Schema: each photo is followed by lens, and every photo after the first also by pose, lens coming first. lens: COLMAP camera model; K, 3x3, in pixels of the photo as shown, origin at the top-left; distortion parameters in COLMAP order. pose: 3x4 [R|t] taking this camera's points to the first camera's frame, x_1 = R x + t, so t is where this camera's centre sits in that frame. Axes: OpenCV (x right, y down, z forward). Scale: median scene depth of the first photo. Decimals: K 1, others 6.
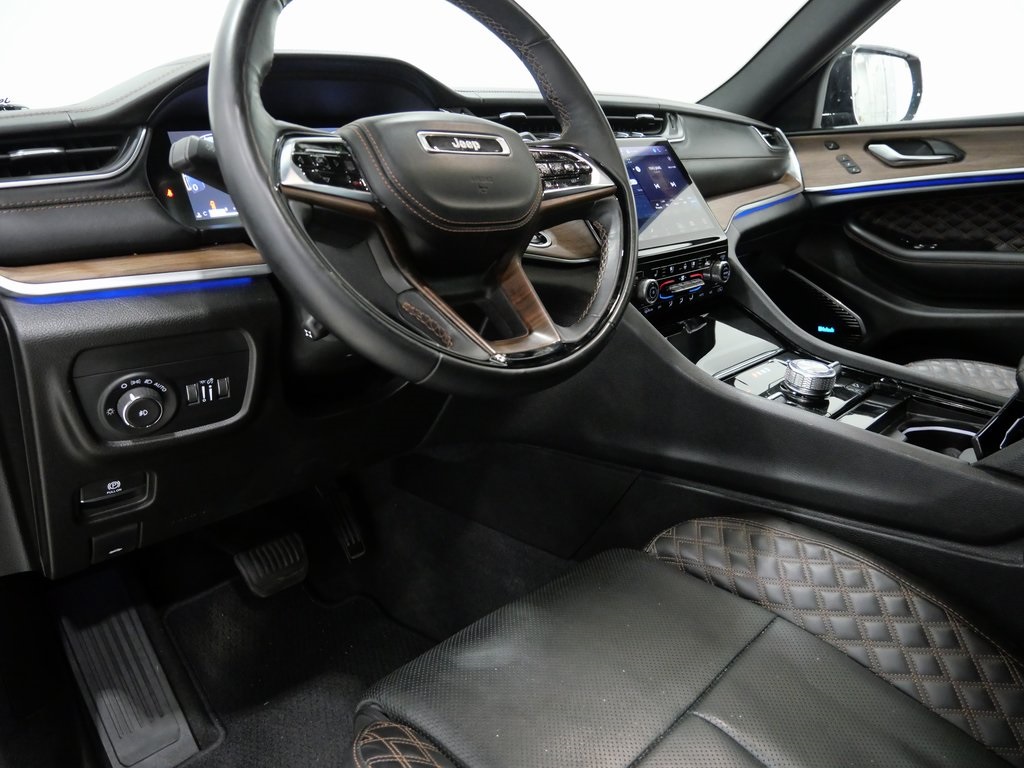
lens RADIAL K [[721.6, 0, 512.0], [0, 721.6, 384.0], [0, 0, 1]] dist [-0.064499, -0.003389]
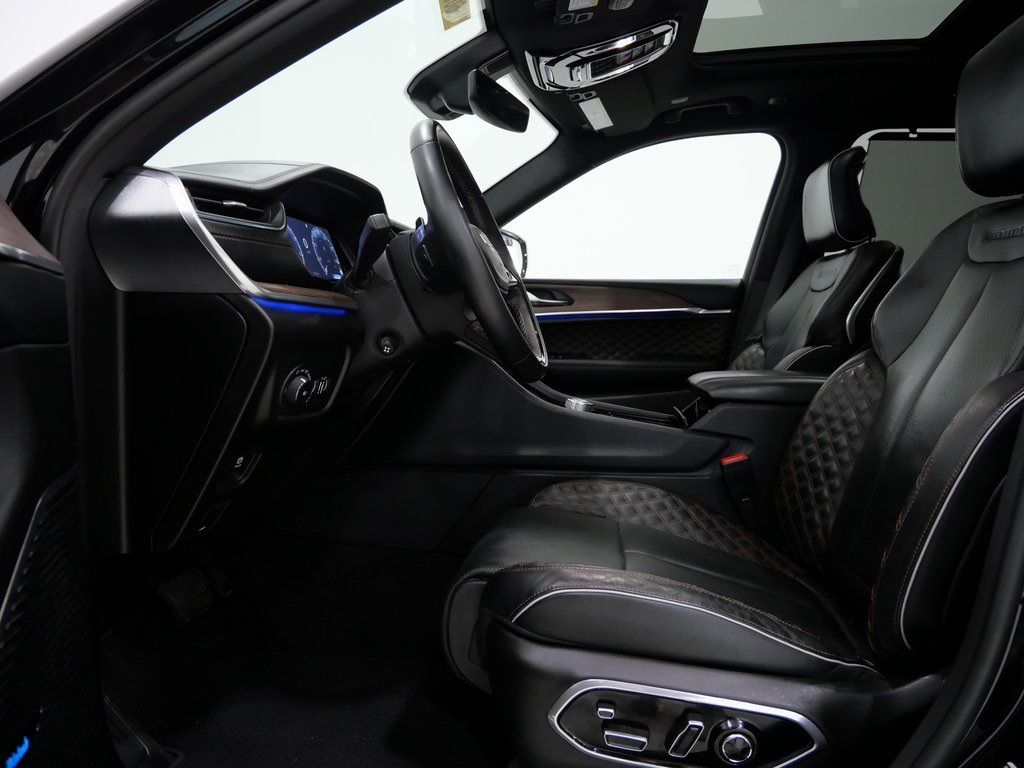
lens RADIAL K [[721.6, 0, 512.0], [0, 721.6, 384.0], [0, 0, 1]] dist [-0.064499, -0.003389]
pose [[0.778504, 0.034758, 0.626676, -0.856864], [0.101324, 0.978409, -0.180138, 0.249514], [-0.619407, 0.203736, 0.758173, -0.245913]]
